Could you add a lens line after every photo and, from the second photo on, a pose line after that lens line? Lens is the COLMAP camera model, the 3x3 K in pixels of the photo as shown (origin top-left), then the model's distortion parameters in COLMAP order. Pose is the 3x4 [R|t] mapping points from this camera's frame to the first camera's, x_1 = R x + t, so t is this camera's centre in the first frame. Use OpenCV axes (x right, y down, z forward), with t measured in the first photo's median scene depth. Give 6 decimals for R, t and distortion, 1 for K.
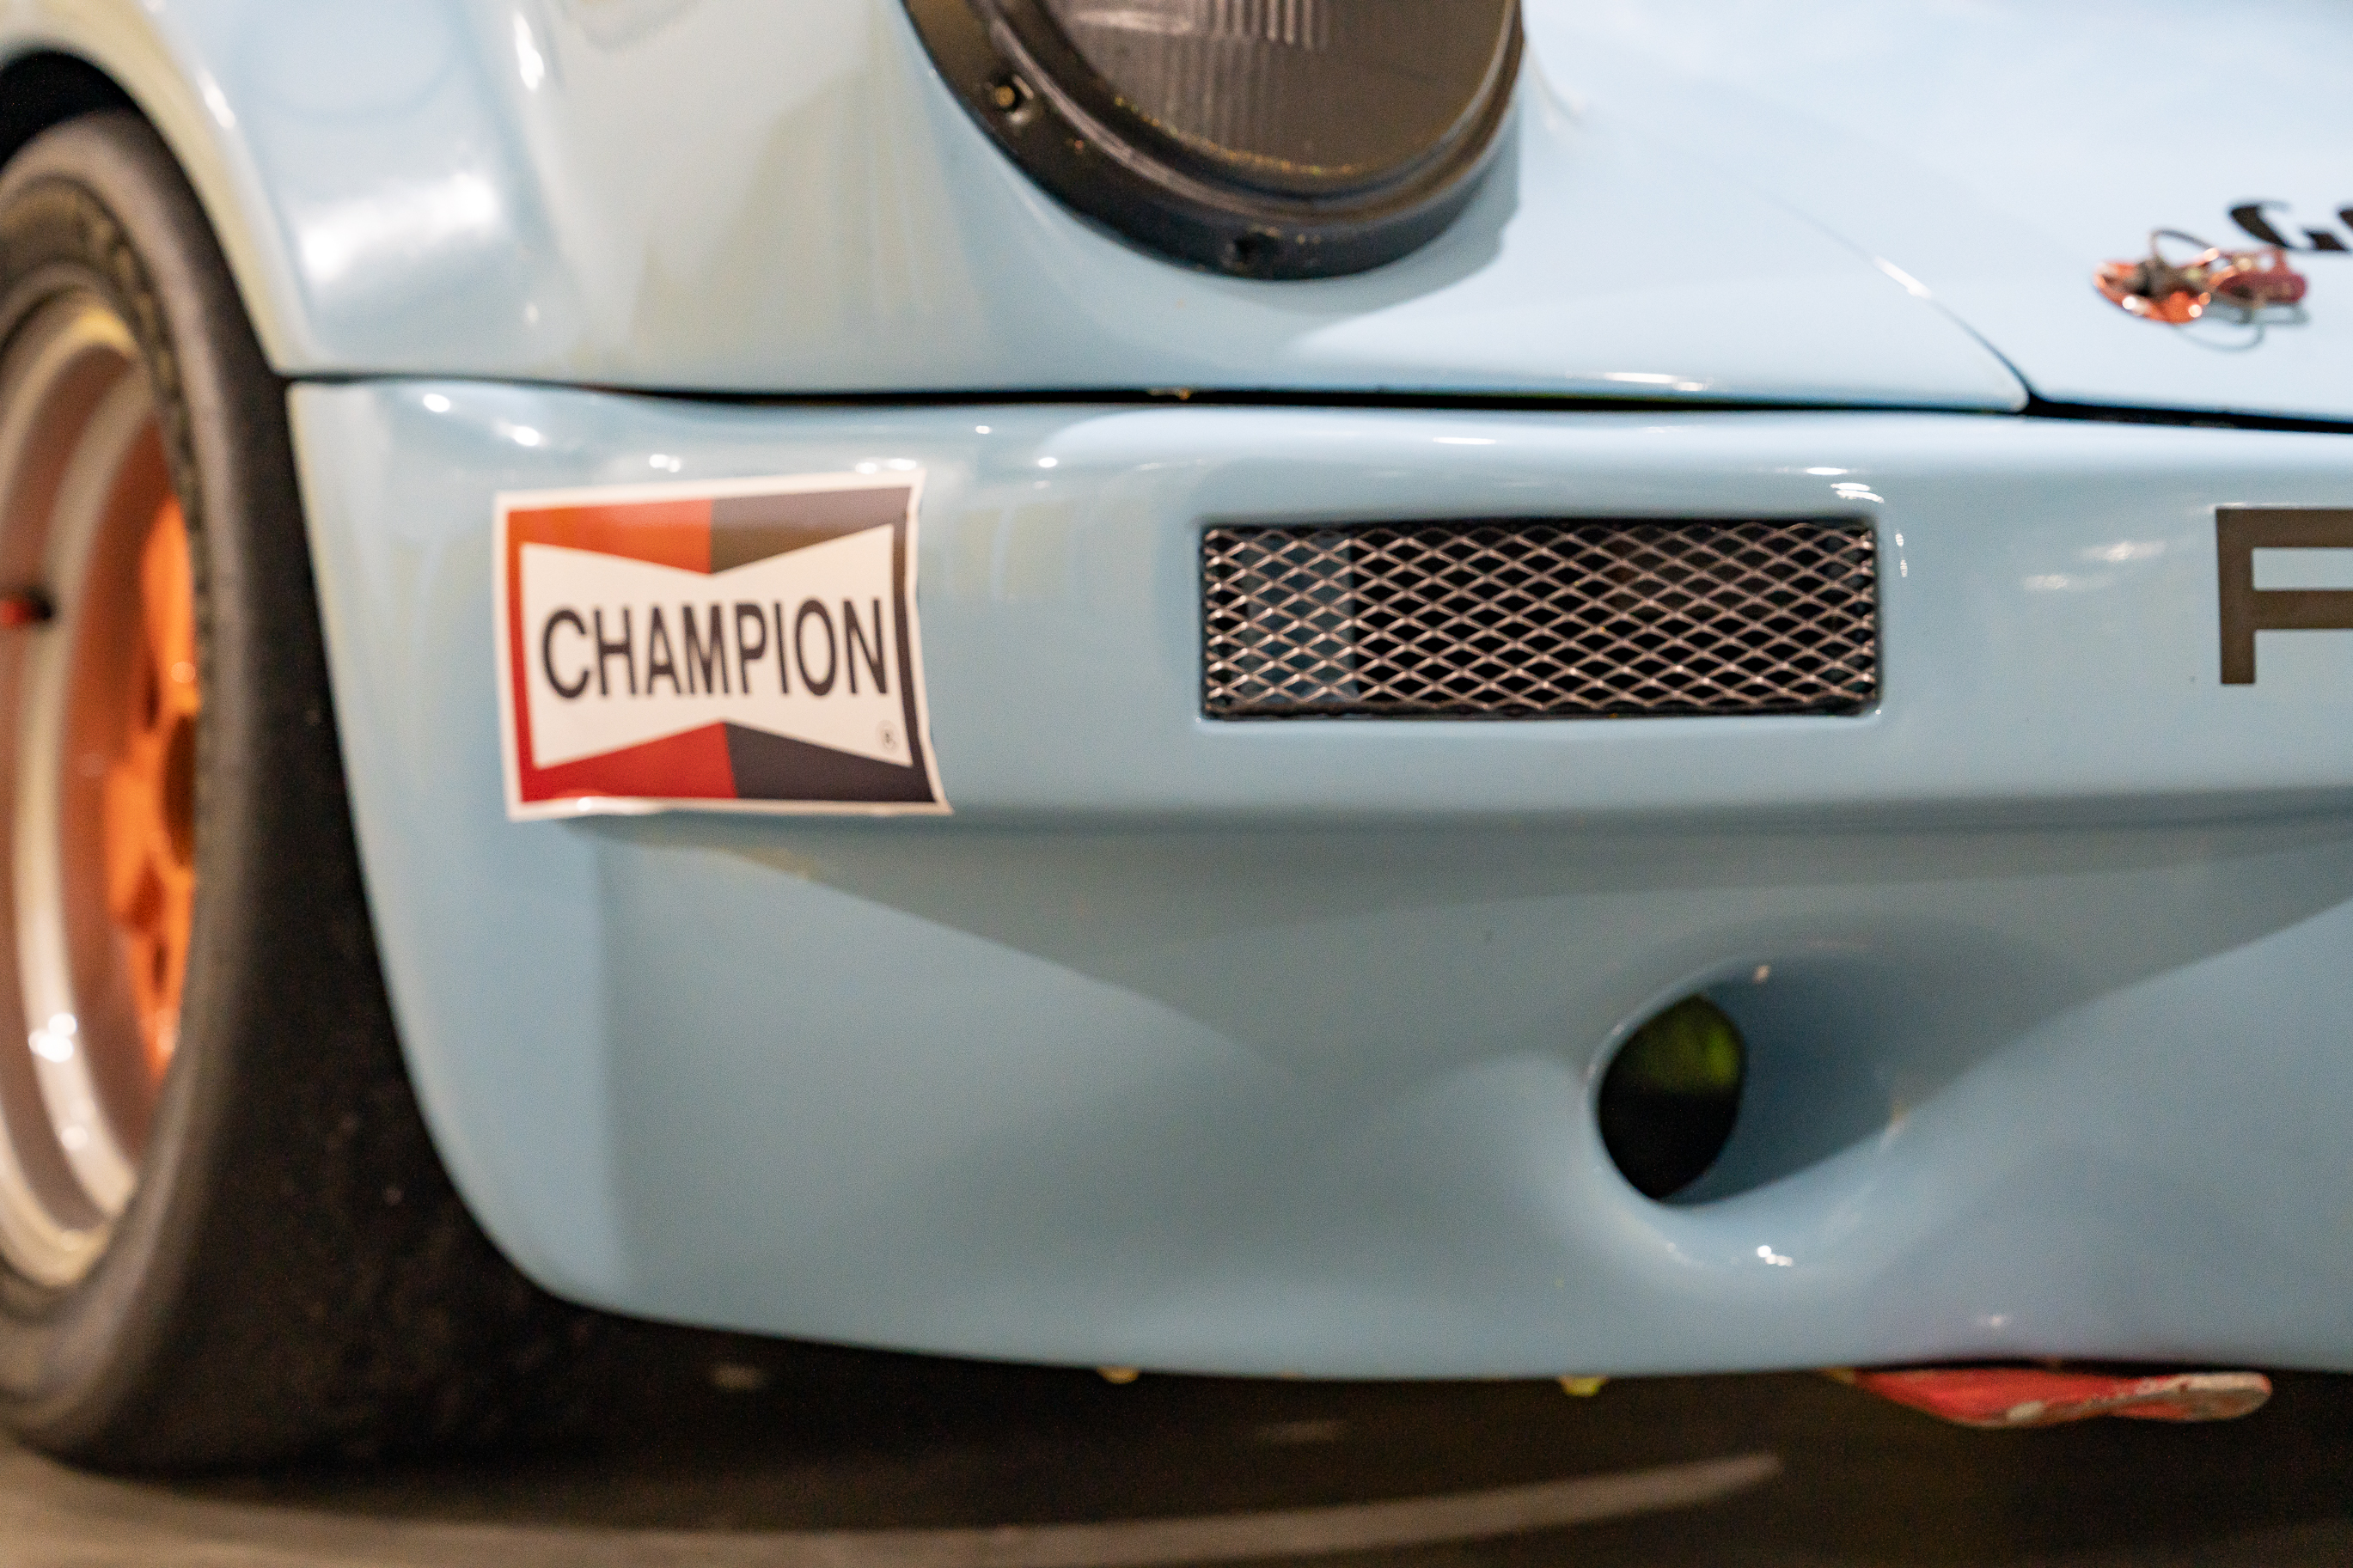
lens RADIAL K [[4665.6, 0, 1196.6], [0, 4665.6, 790.6], [0, 0, 1]] dist [0.020332, 0.000000]
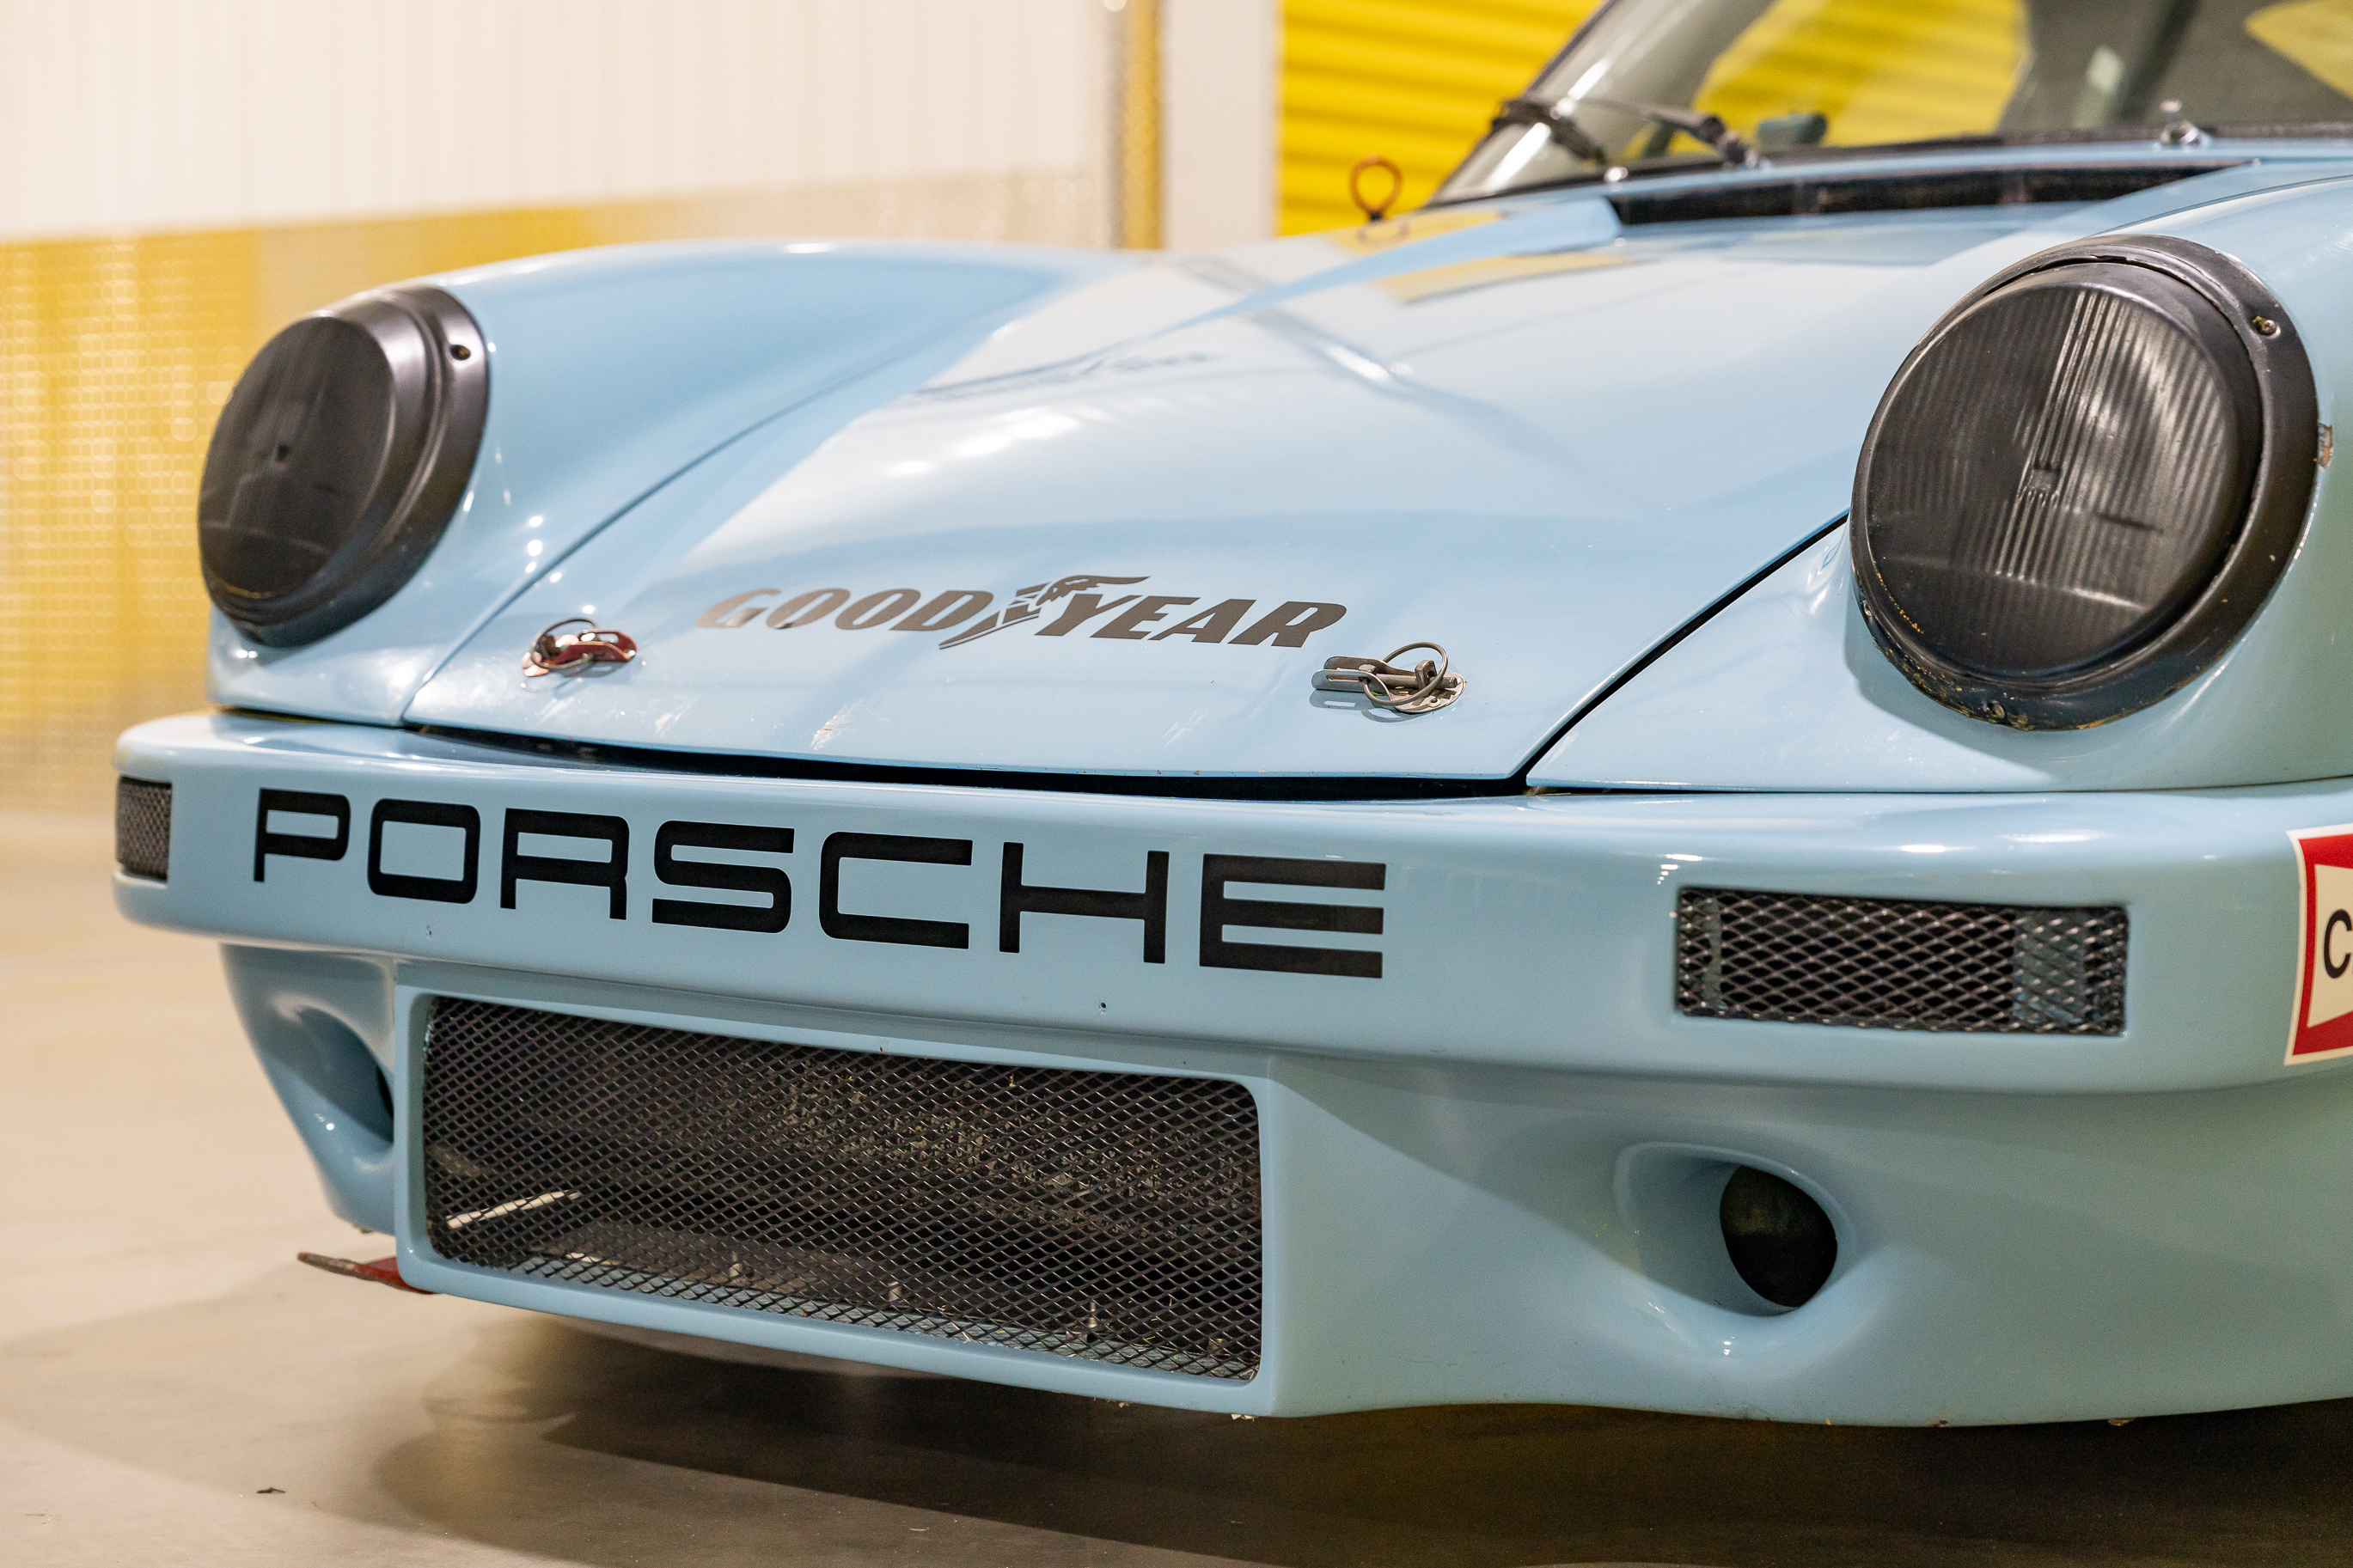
lens RADIAL K [[4665.6, 0, 1166.2], [0, 4665.6, 786.9], [0, 0, 1]] dist [0.020332, 0.000000]
pose [[0.381190, 0.050554, -0.923113, 2.019124], [-0.047968, 0.998240, 0.034860, -0.138747], [0.923251, 0.030991, 0.382945, 0.594440]]
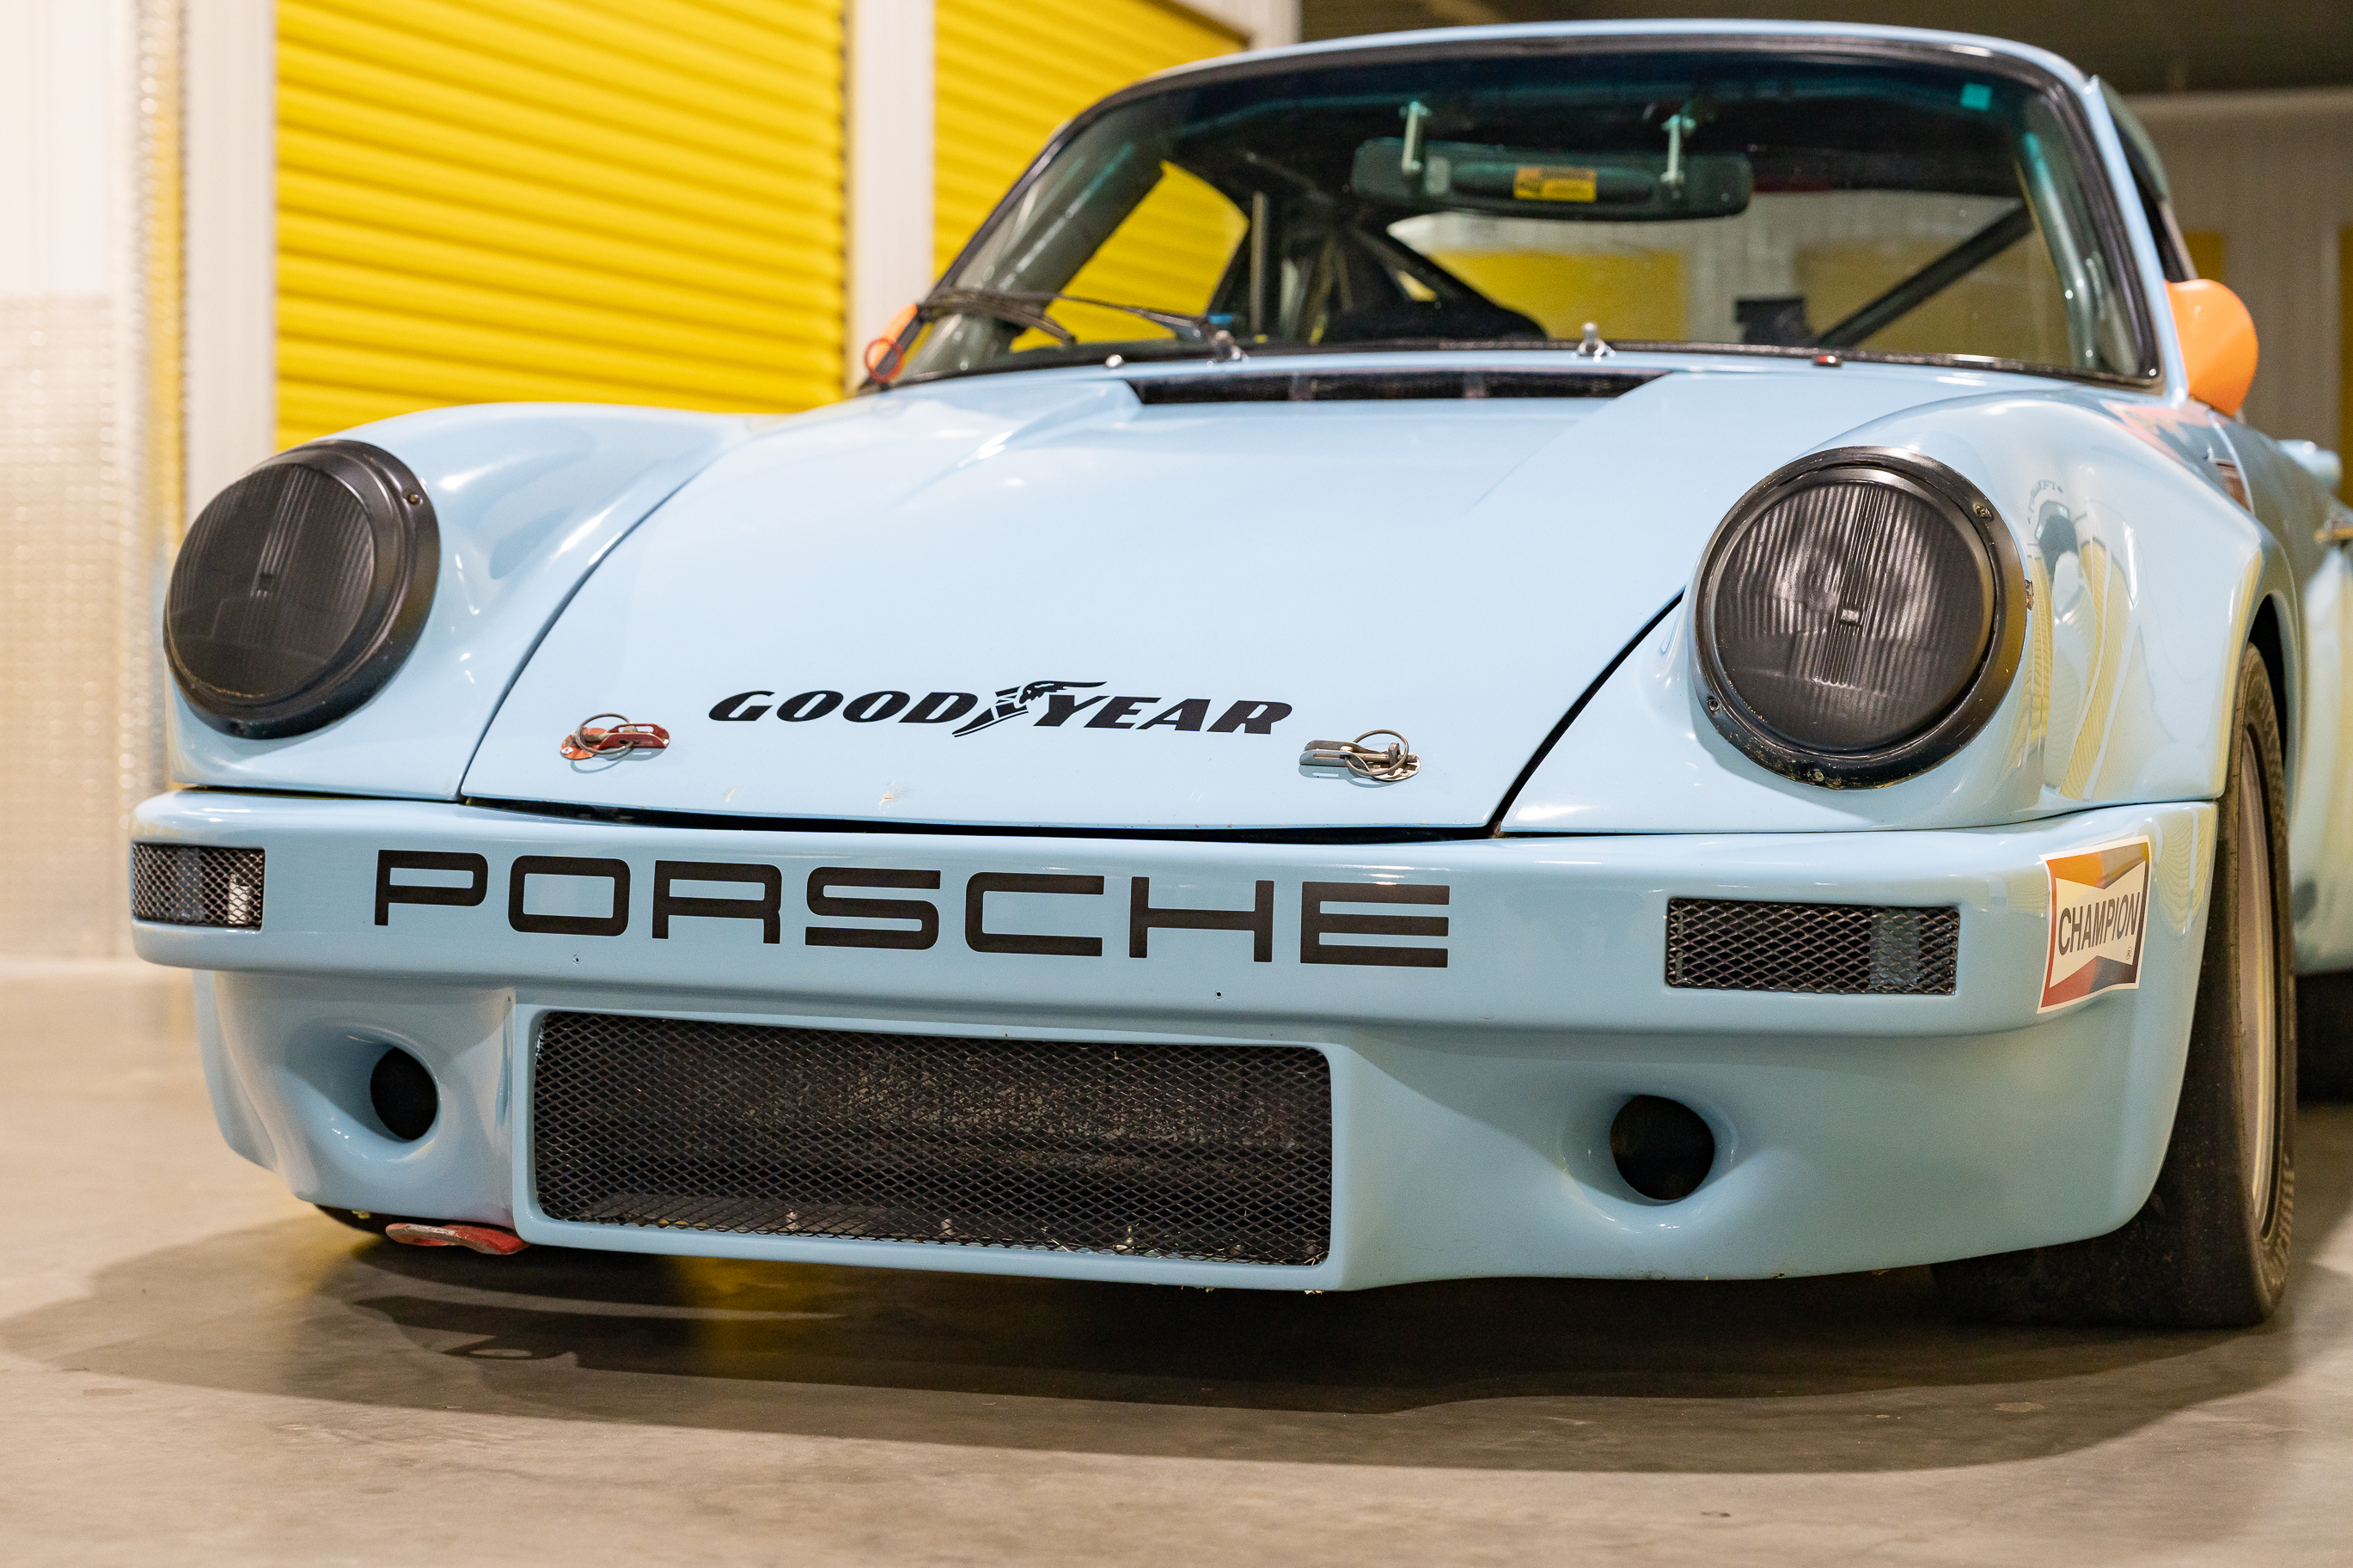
lens RADIAL K [[4665.6, 0, 1167.8], [0, 4665.6, 776.6], [0, 0, 1]] dist [0.020332, 0.000000]
pose [[0.660478, 0.024746, -0.750438, 2.158372], [-0.043905, 0.999019, -0.005698, -0.097552], [0.749561, 0.036711, 0.660916, -0.245071]]
